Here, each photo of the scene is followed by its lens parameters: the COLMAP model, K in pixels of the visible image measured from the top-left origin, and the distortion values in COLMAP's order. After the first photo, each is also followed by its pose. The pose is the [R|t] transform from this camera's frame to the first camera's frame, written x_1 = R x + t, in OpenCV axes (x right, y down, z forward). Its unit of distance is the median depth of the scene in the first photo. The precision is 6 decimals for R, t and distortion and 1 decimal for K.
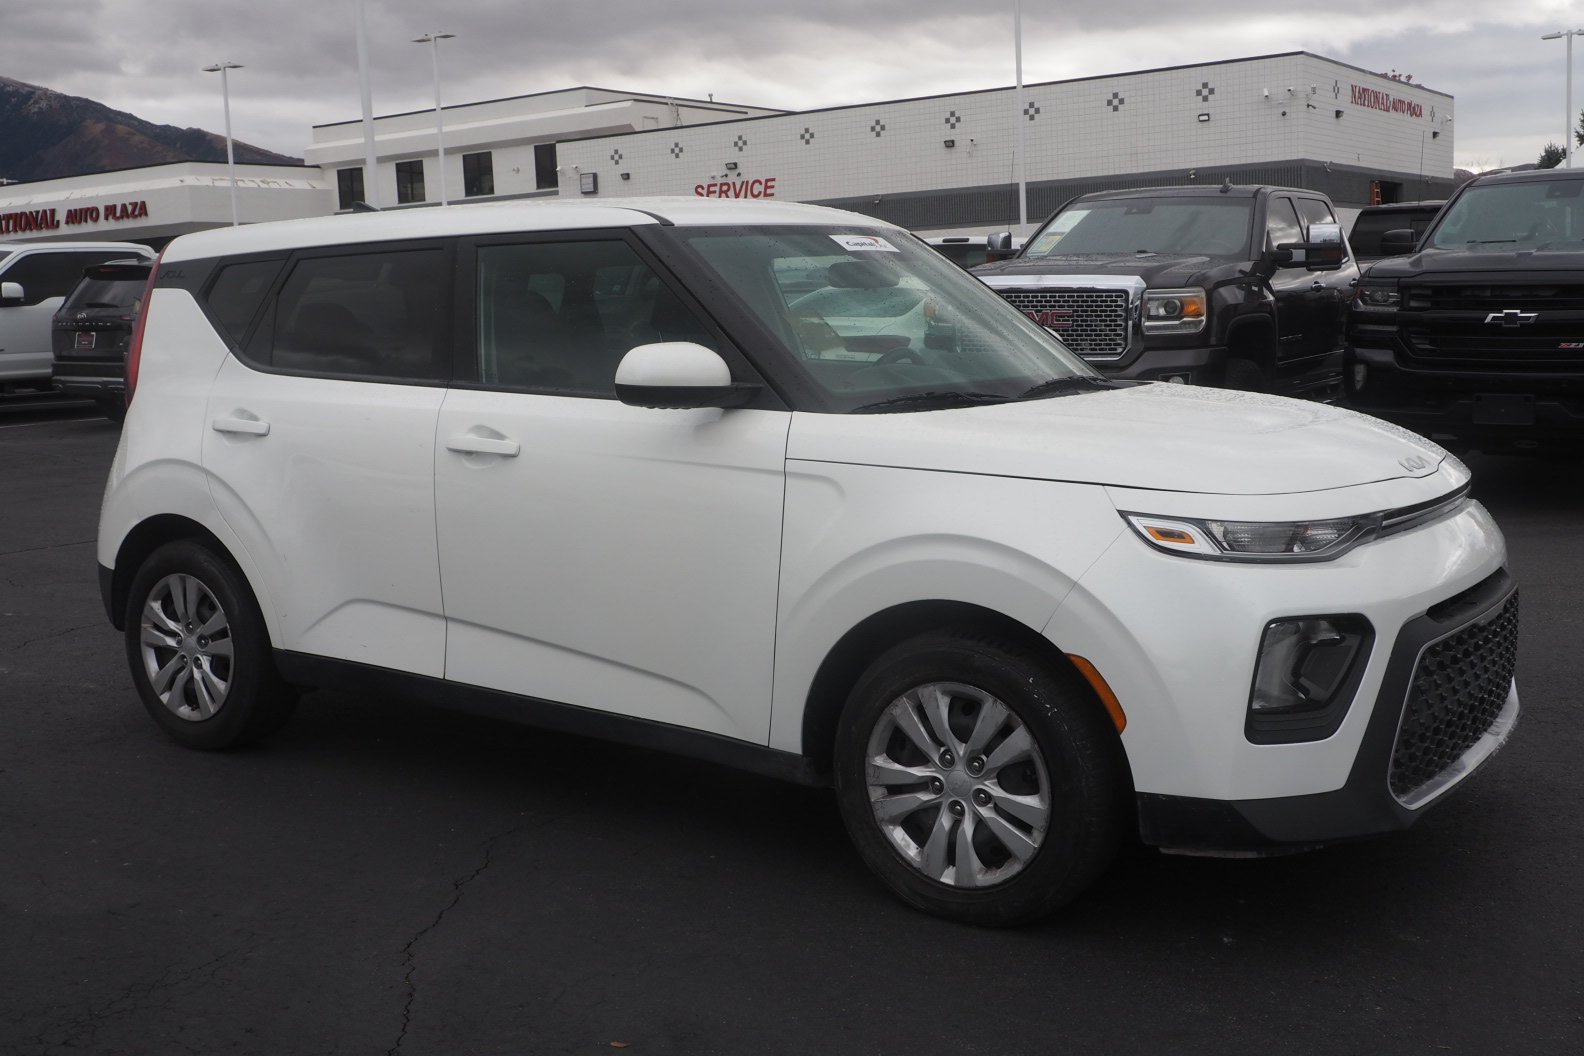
lens RADIAL K [[1676.6, 0, 786.5], [0, 1676.6, 523.6], [0, 0, 1]] dist [-0.011293, 0.000000]
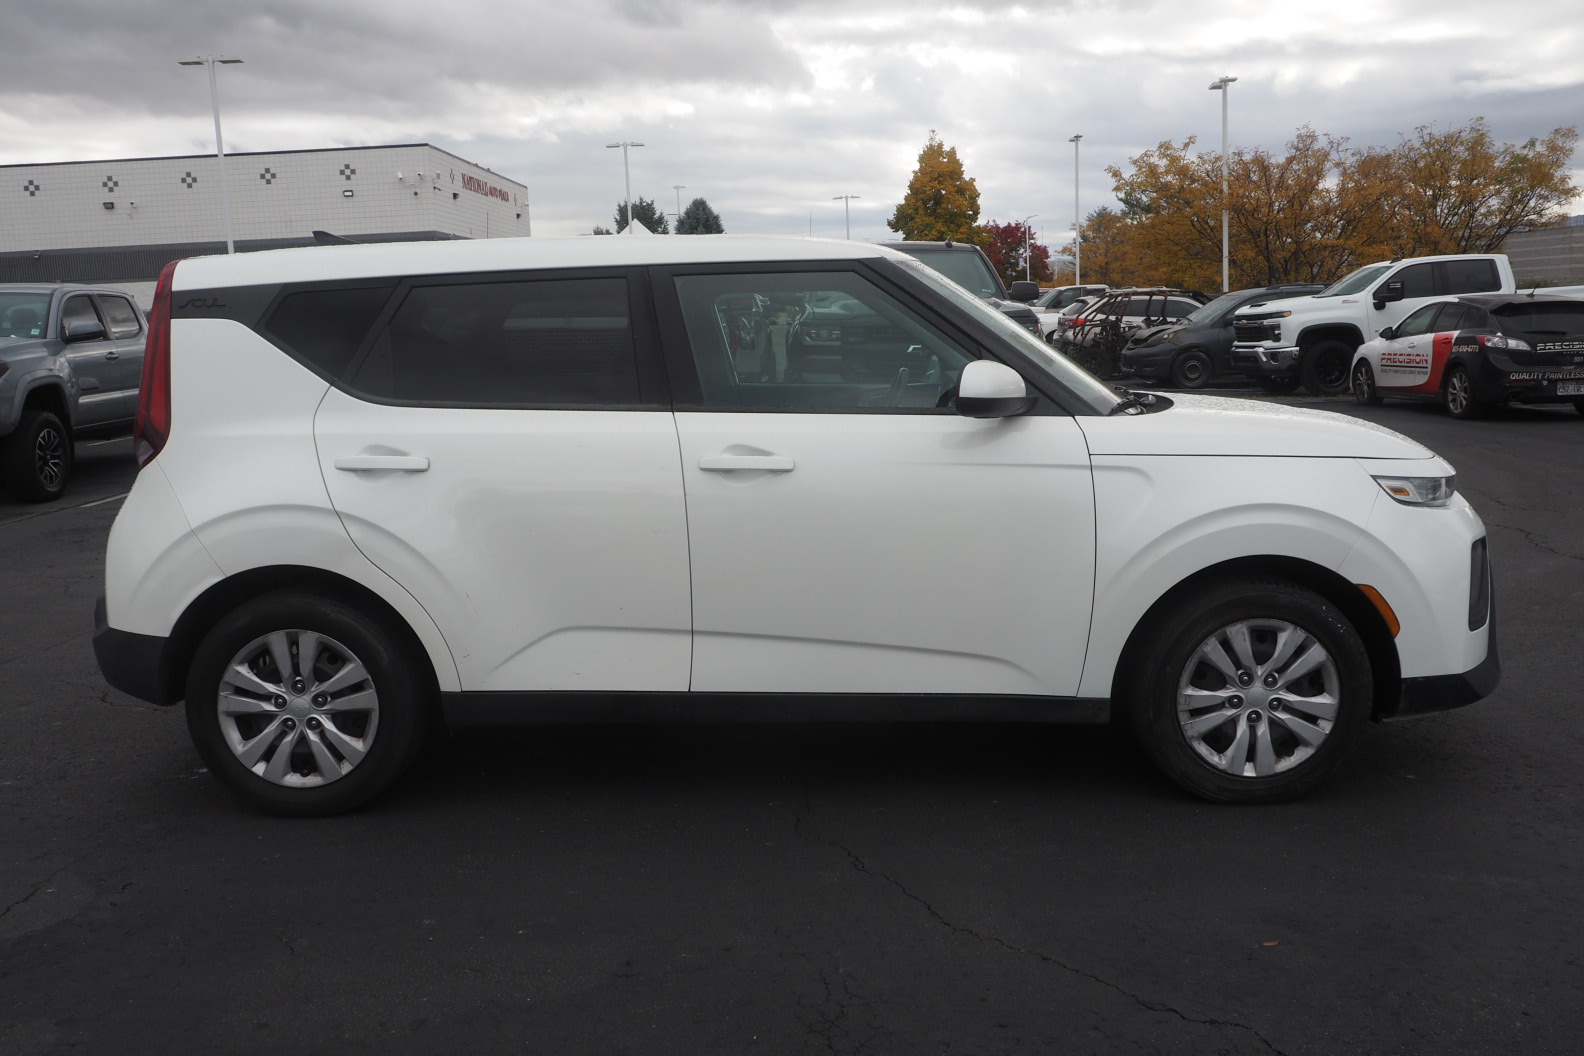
lens RADIAL K [[1358.0, 0, 800.7], [0, 1358.0, 525.1], [0, 0, 1]] dist [-0.006531, -0.017216]
pose [[0.828117, -0.081357, 0.554619, -0.700583], [0.082131, 0.996344, 0.023522, -0.027829], [-0.554505, 0.026072, 0.831772, 0.298669]]
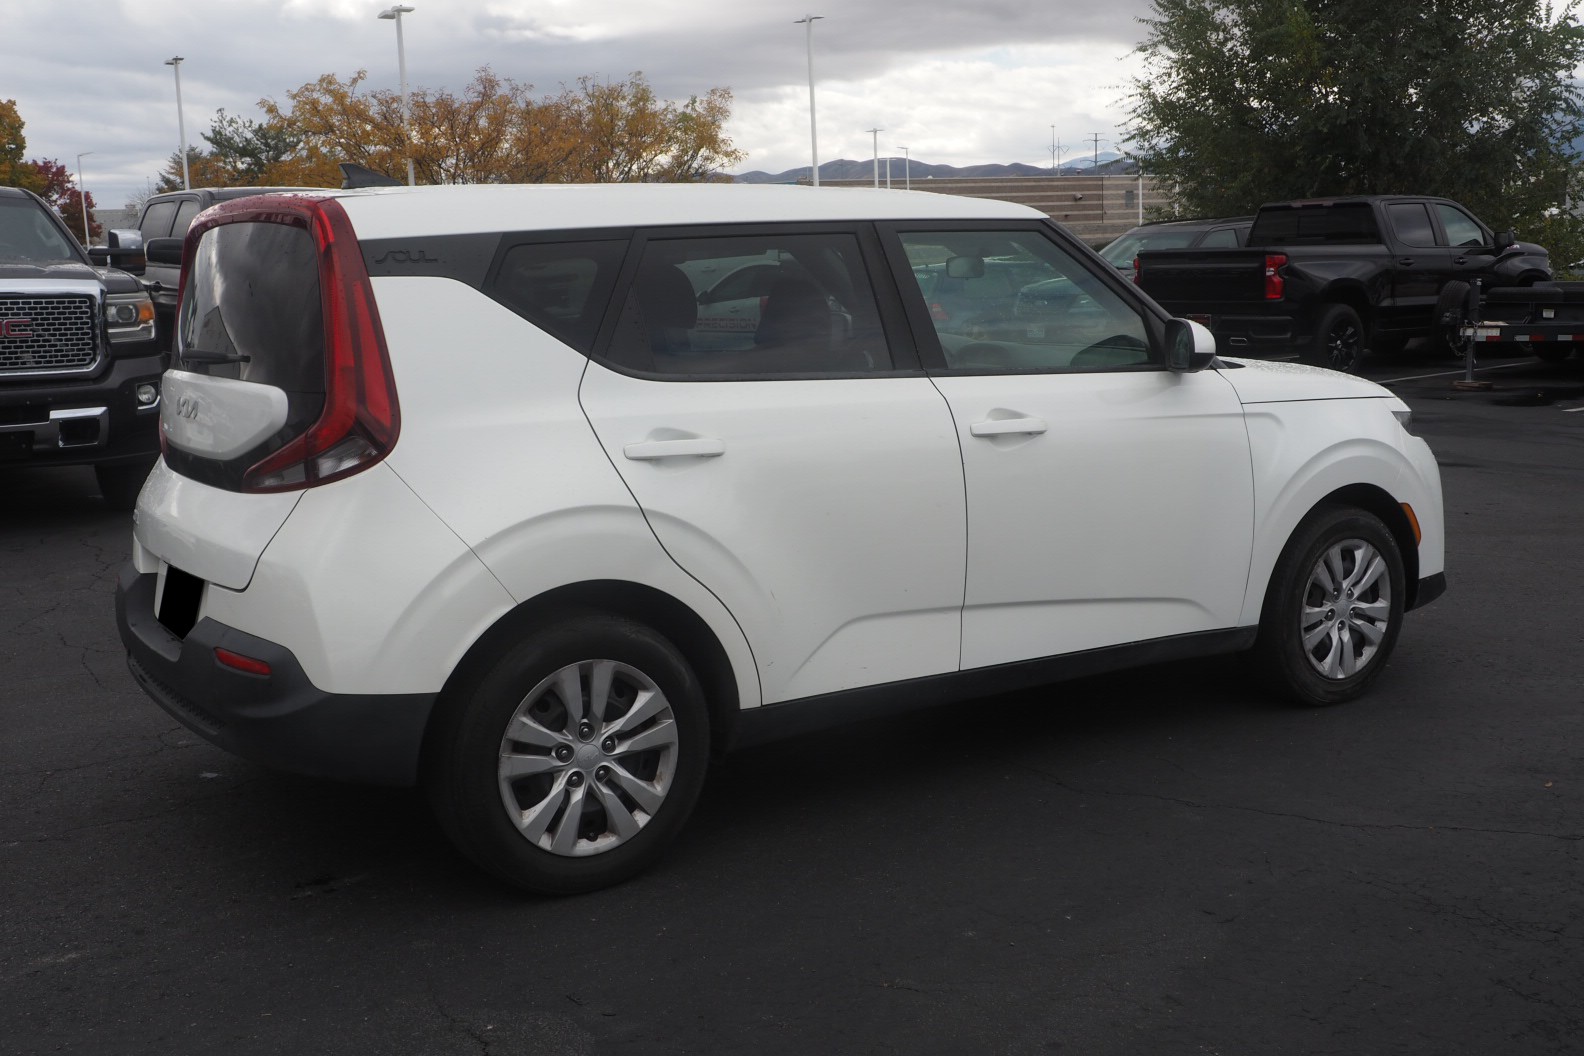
lens RADIAL K [[1593.2, 0, 790.9], [0, 1593.2, 530.3], [0, 0, 1]] dist [0.000994, 0.000000]
pose [[0.368429, -0.139584, 0.919117, -1.262418], [0.139409, 0.985780, 0.093825, -0.104895], [-0.919144, 0.093565, 0.382649, 0.836597]]
